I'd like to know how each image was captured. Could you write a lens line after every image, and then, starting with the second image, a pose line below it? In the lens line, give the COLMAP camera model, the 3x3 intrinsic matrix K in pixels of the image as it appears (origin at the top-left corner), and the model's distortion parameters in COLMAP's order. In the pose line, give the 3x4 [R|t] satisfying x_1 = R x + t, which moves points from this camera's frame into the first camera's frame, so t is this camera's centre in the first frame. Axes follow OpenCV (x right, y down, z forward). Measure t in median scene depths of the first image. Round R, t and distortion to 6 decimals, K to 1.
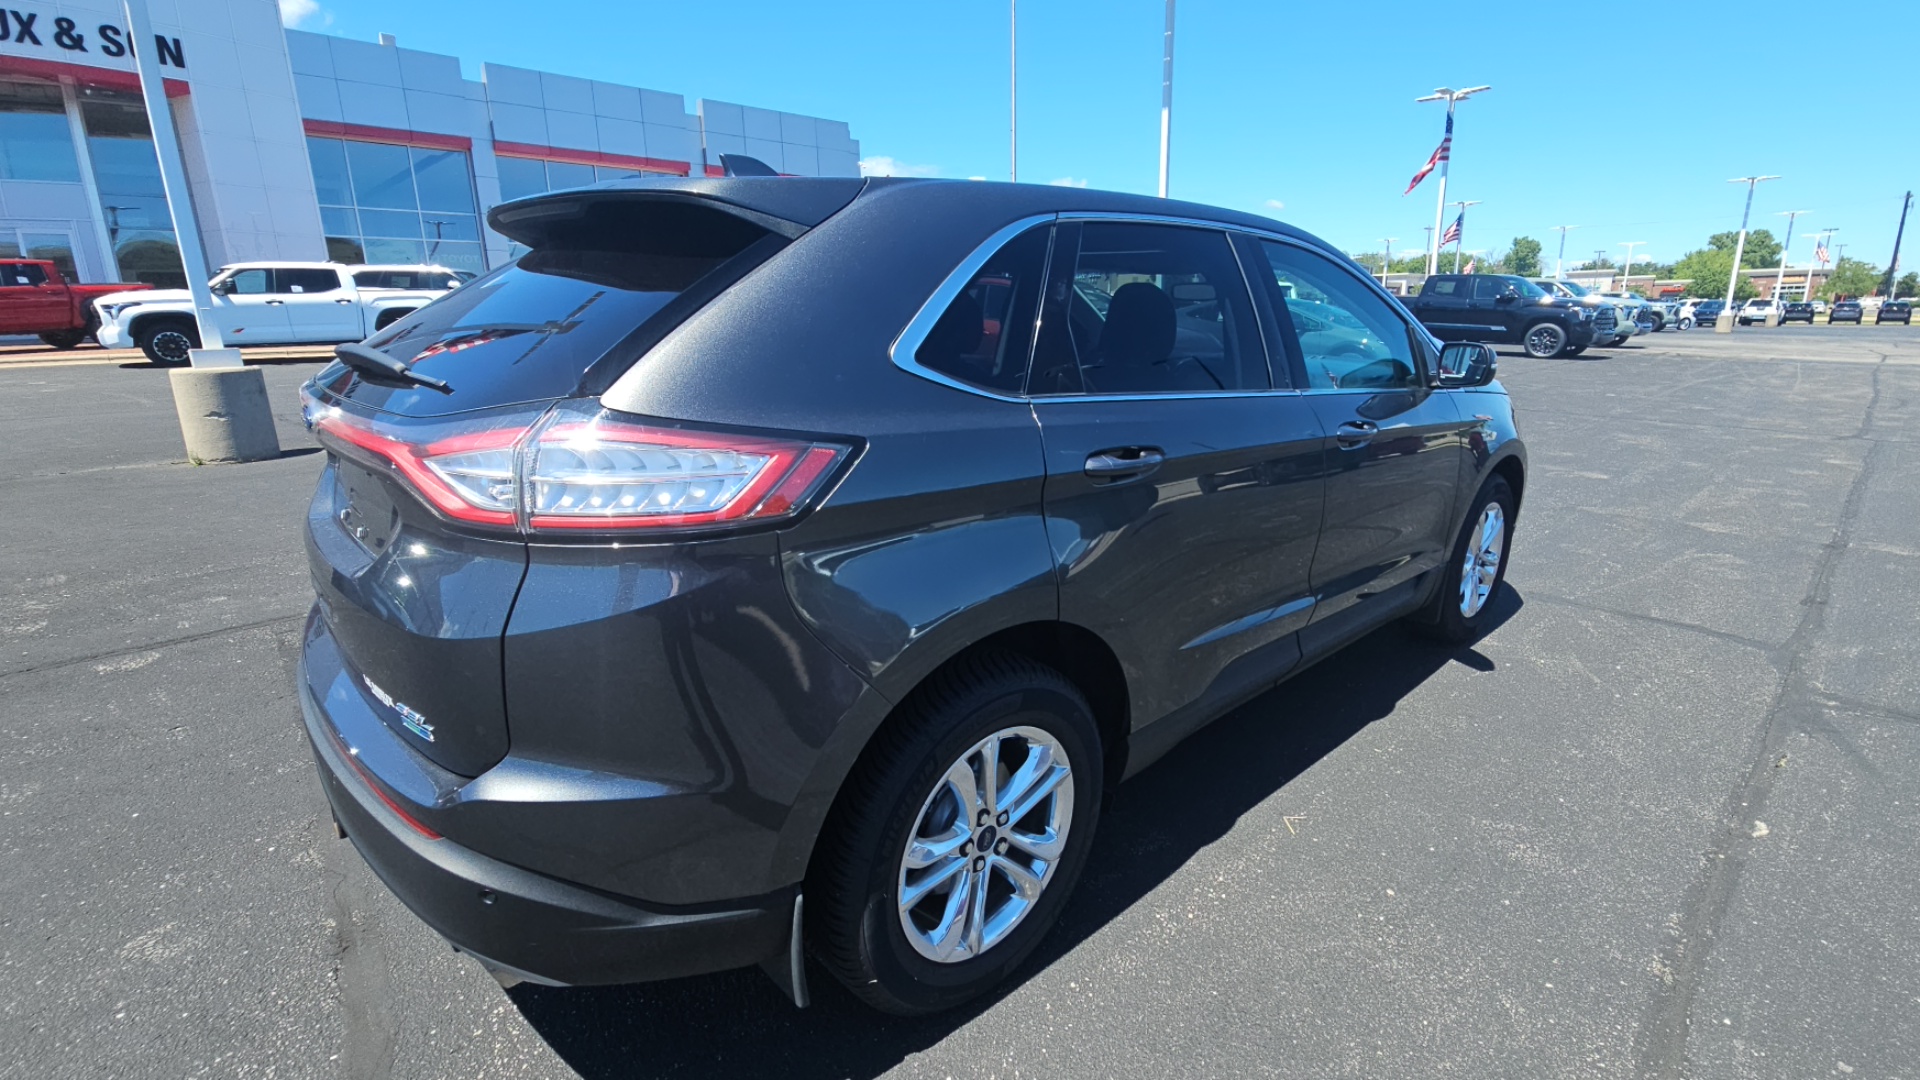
lens RADIAL K [[855.4, 0, 971.0], [0, 855.4, 557.9], [0, 0, 1]] dist [0.011178, -0.009713]
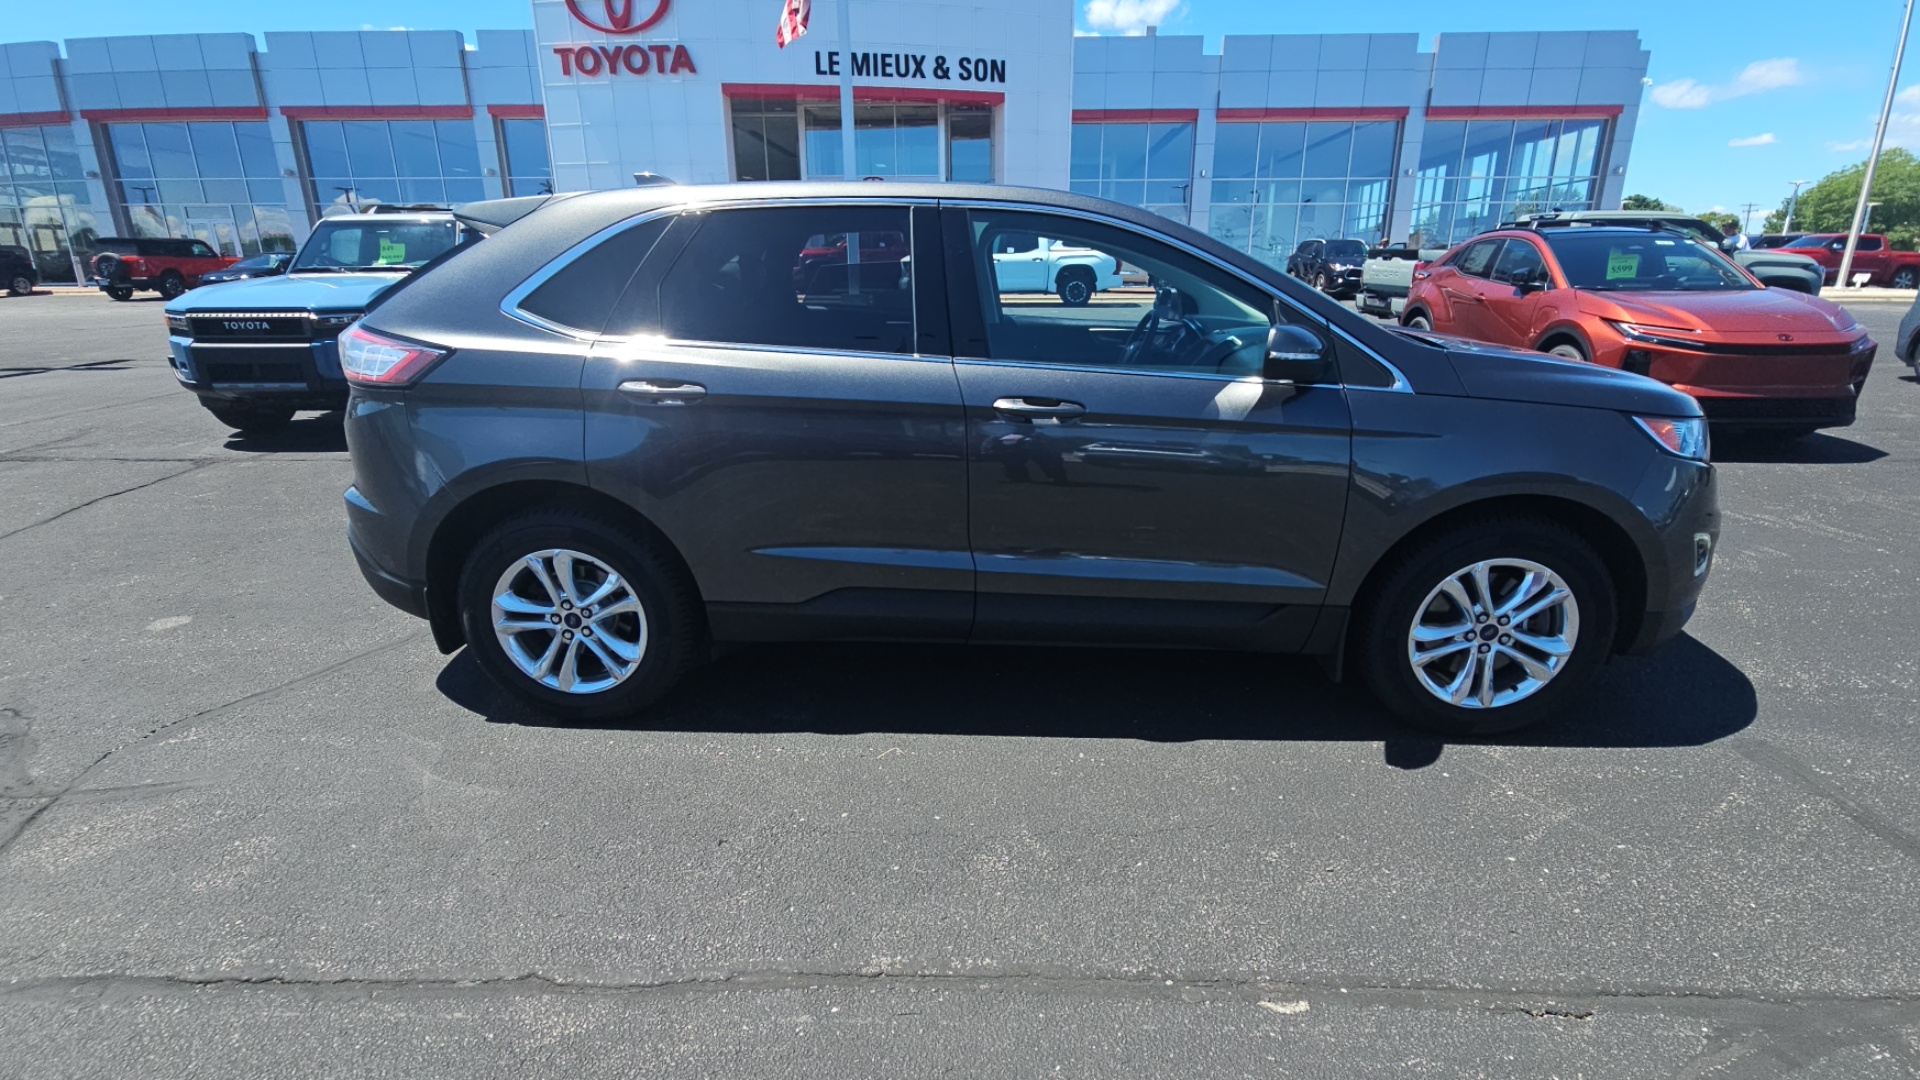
lens RADIAL K [[855.4, 0, 972.6], [0, 855.4, 556.2], [0, 0, 1]] dist [0.011178, -0.009713]
pose [[0.698229, 0.232663, -0.677011, 0.141714], [-0.203018, 0.971241, 0.124397, -0.010422], [0.686483, 0.050588, 0.725384, 0.035578]]
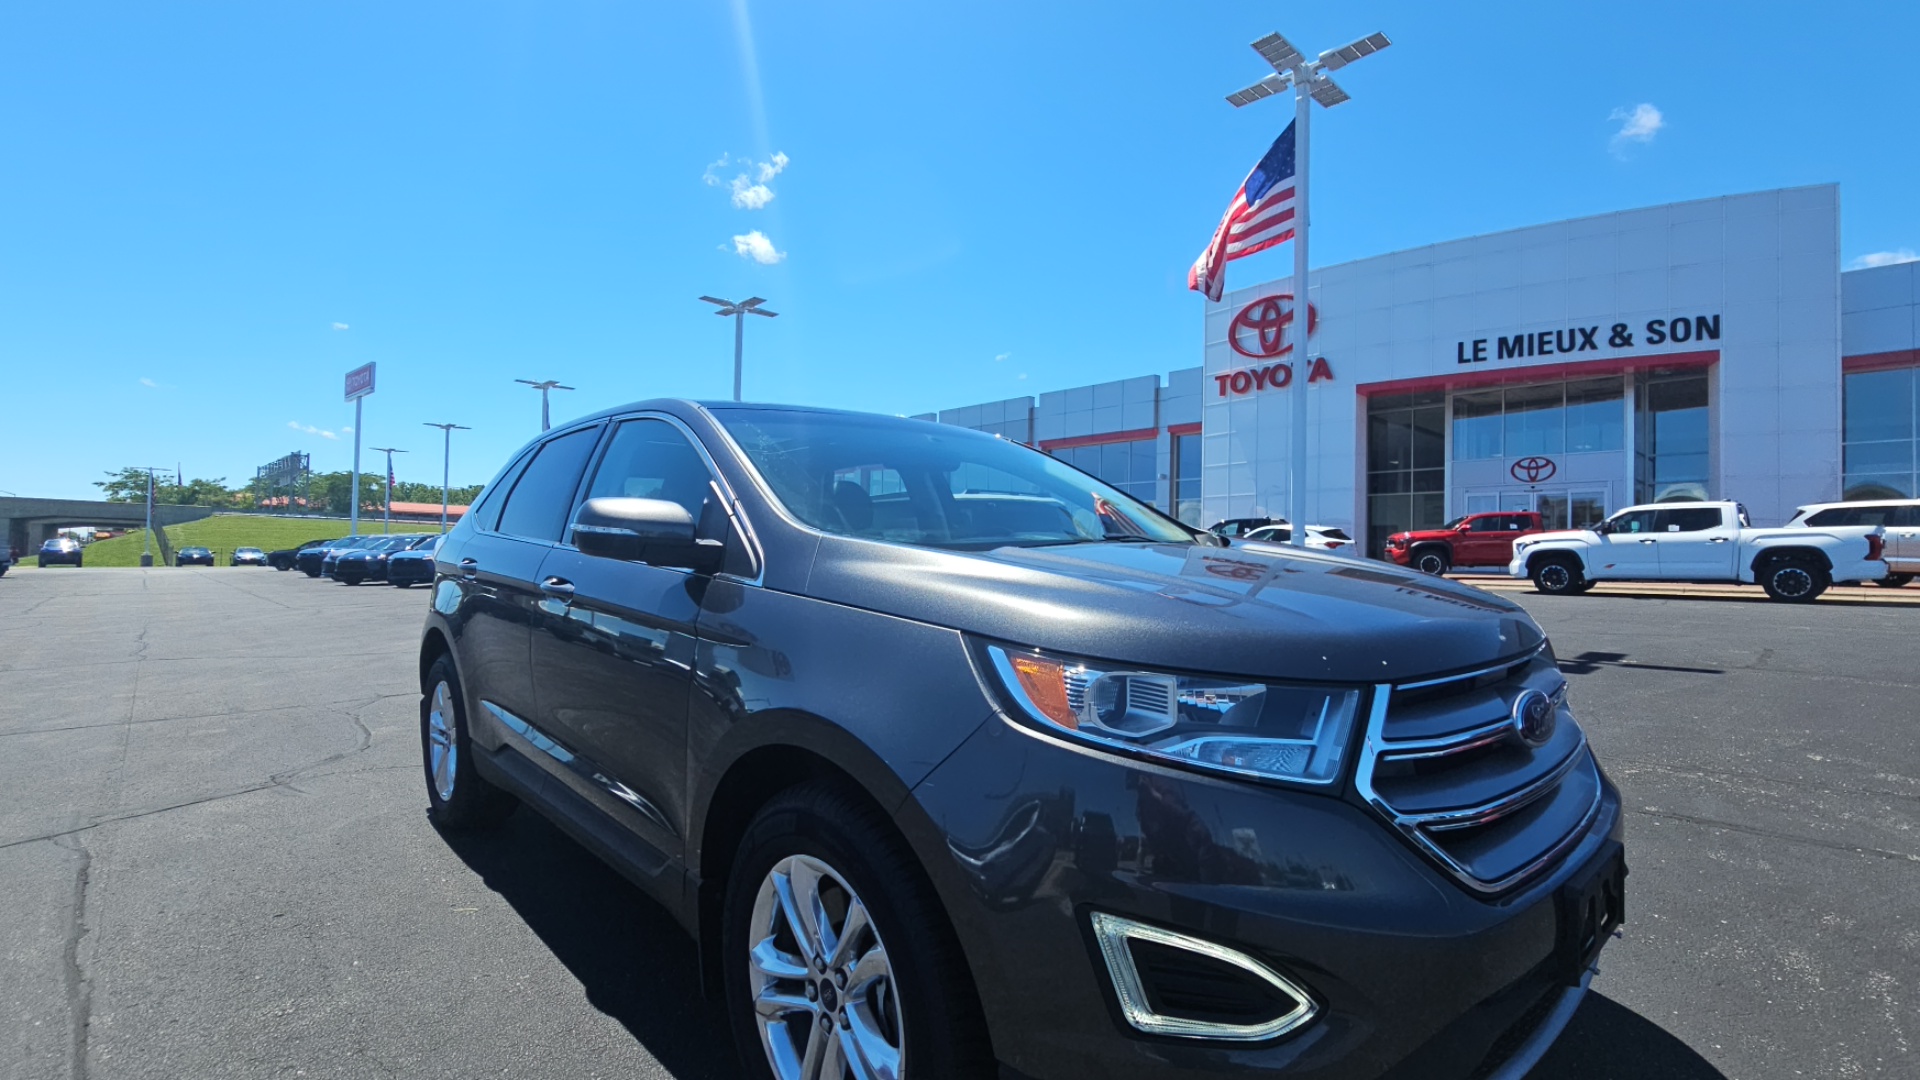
lens RADIAL K [[855.4, 0, 972.3], [0, 855.4, 557.9], [0, 0, 1]] dist [0.011178, -0.009713]
pose [[0.004538, 0.008239, -0.999956, 0.188124], [-0.291874, 0.956434, 0.006556, -0.040937], [0.956446, 0.291831, 0.006745, 0.189149]]
